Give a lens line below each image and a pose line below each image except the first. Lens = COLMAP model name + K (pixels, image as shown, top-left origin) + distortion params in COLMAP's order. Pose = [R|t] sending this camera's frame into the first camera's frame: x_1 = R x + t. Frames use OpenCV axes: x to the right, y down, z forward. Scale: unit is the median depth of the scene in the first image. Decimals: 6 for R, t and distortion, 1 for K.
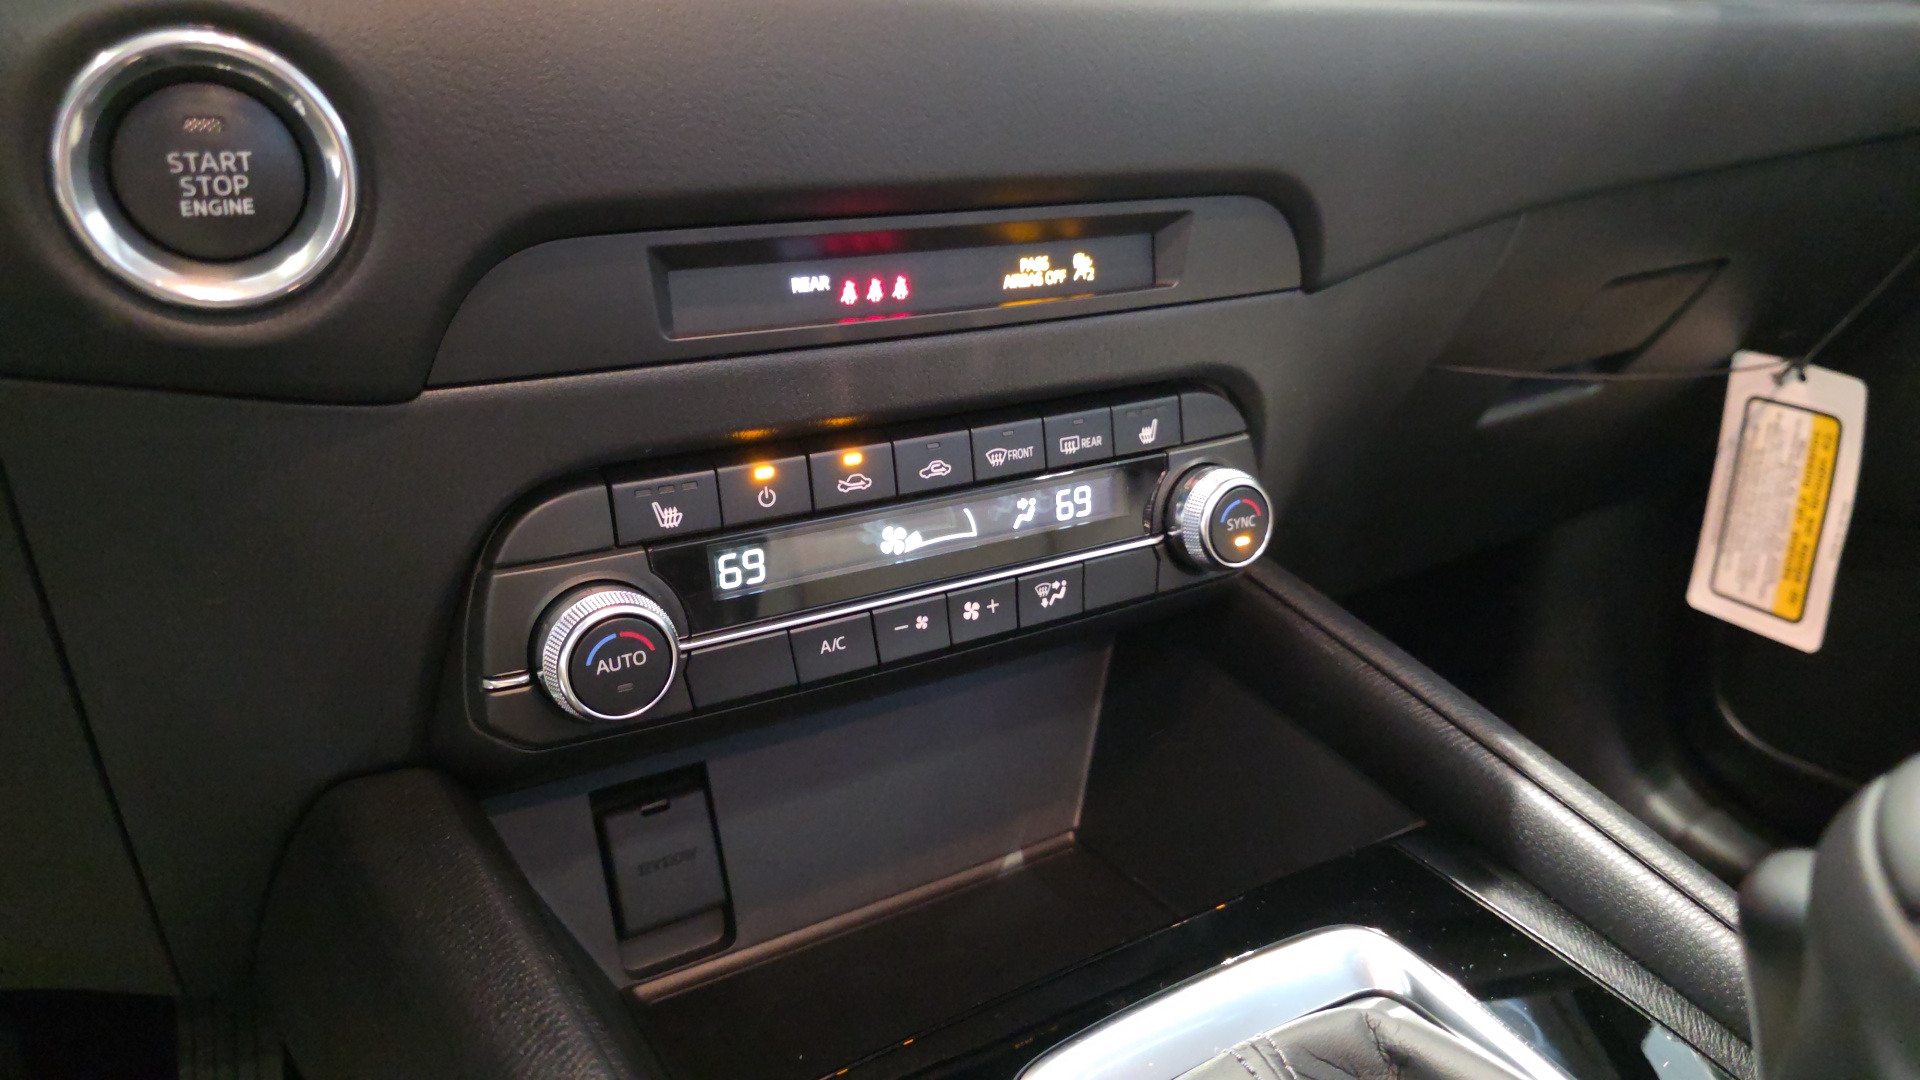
lens RADIAL K [[1285.6, 0, 956.8], [0, 1285.6, 538.5], [0, 0, 1]] dist [0.060196, -0.058550]
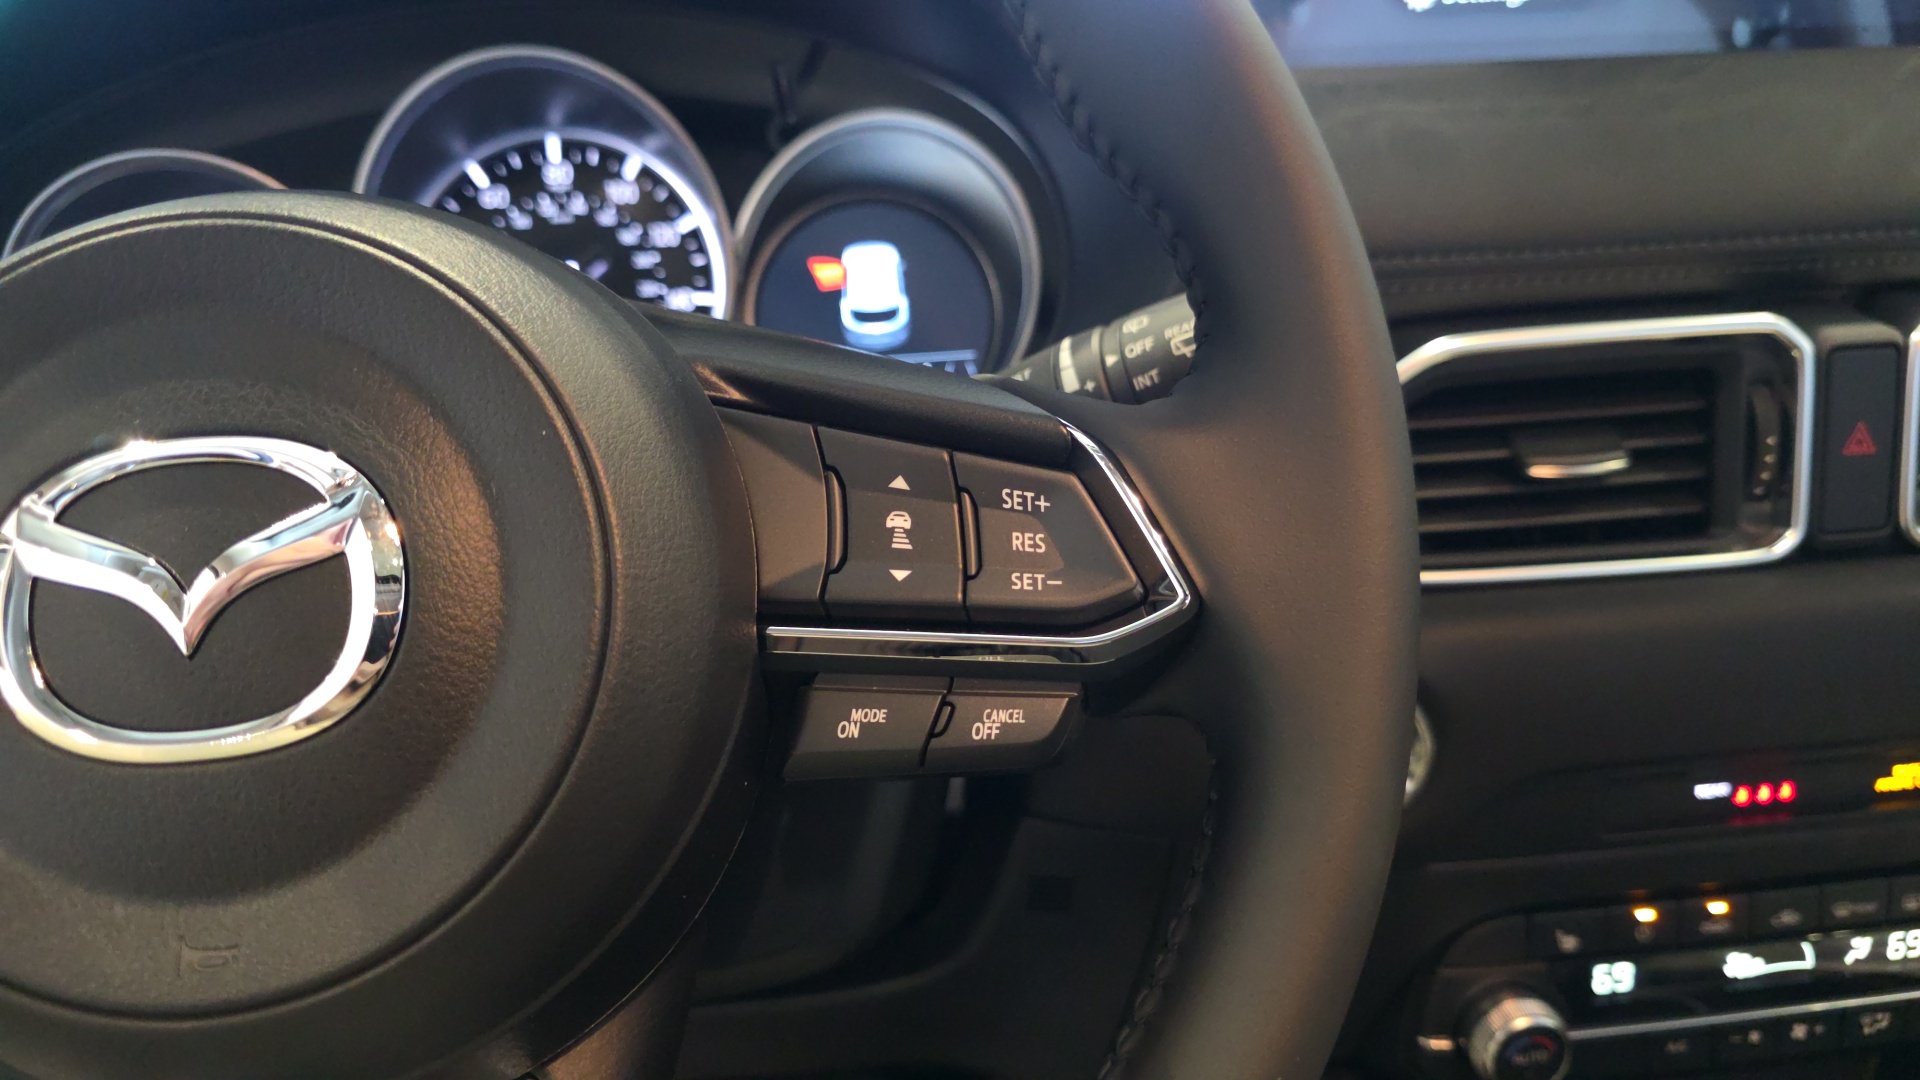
lens RADIAL K [[1285.6, 0, 968.7], [0, 1285.6, 546.0], [0, 0, 1]] dist [0.060196, -0.058550]
pose [[0.906023, 0.117102, -0.406707, -0.252142], [-0.108798, 0.993108, 0.043573, -0.367149], [0.409006, 0.004771, 0.912519, -0.428603]]
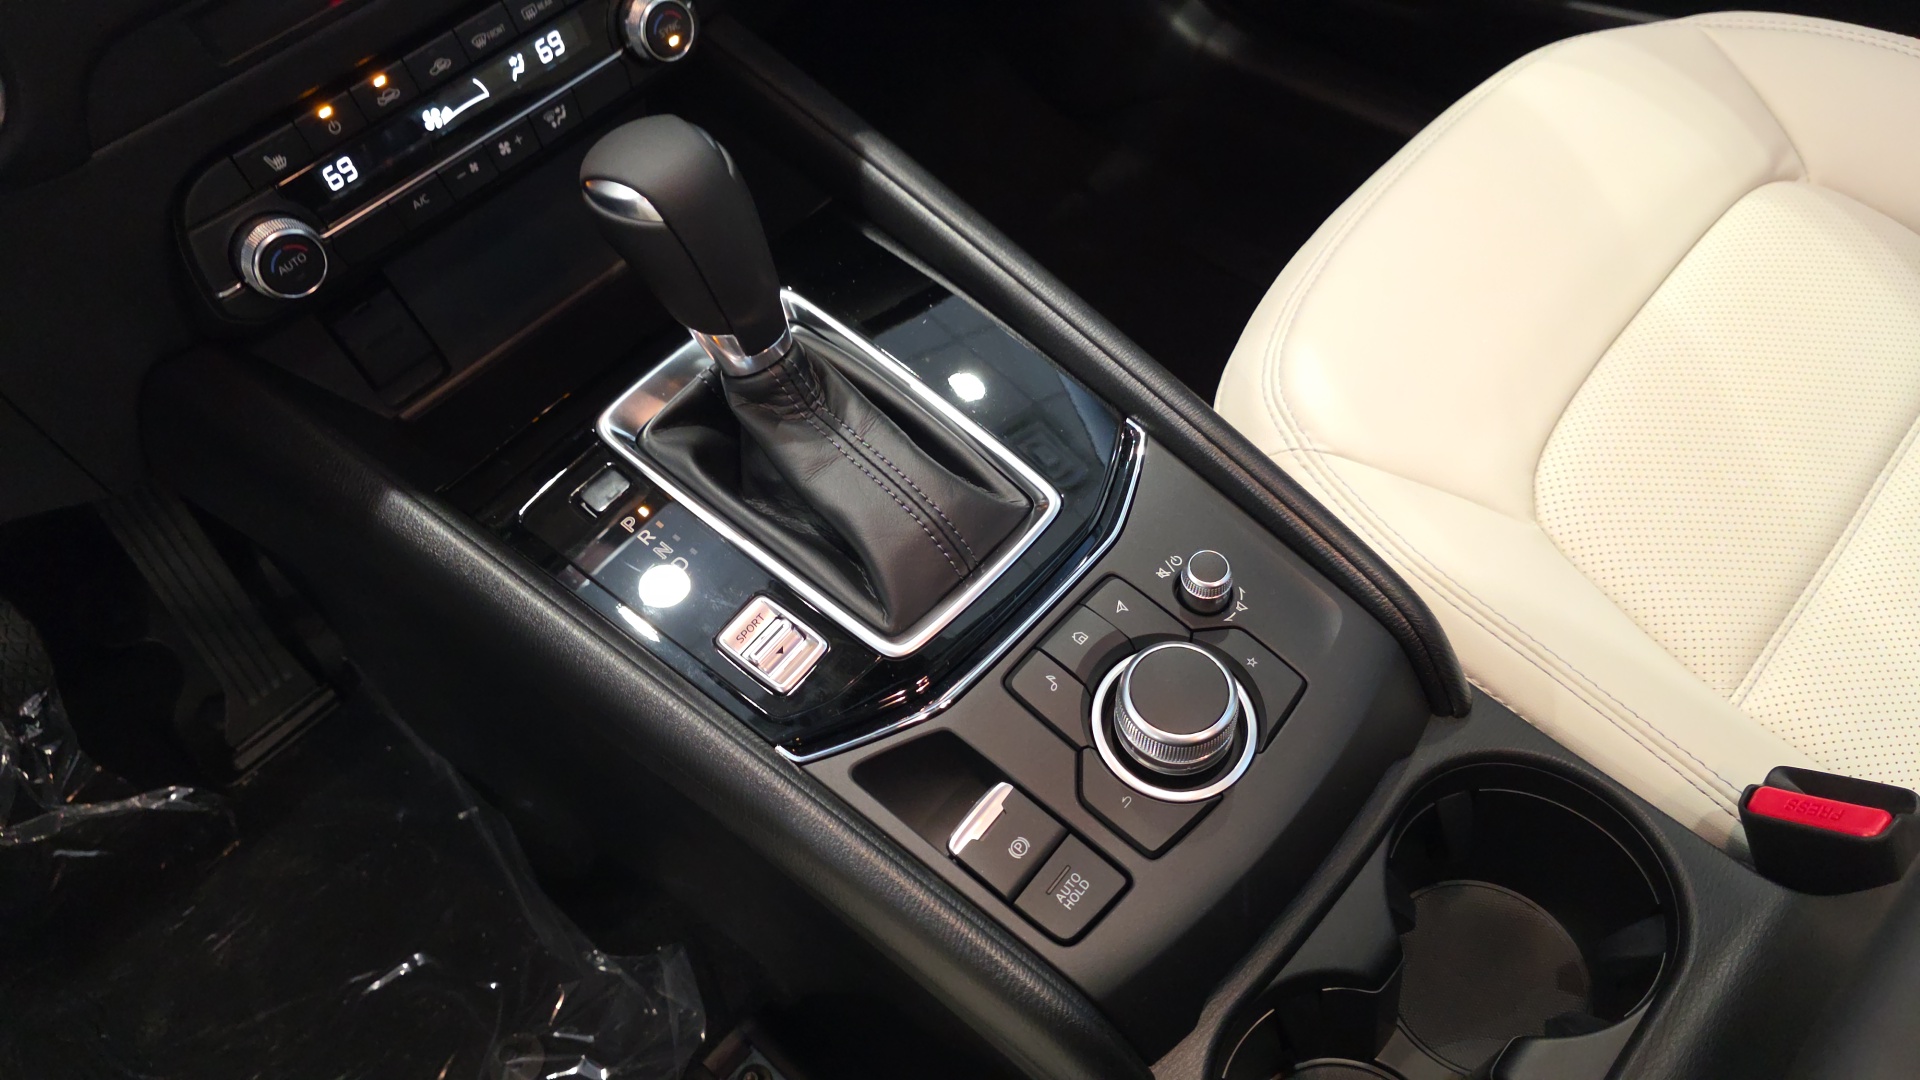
lens RADIAL K [[1285.6, 0, 959.0], [0, 1285.6, 531.5], [0, 0, 1]] dist [0.060196, -0.058550]
pose [[0.956128, -0.283039, 0.075554, 0.290490], [0.201311, 0.822176, 0.532447, -0.290848], [-0.212821, -0.493878, 0.843085, -0.667047]]
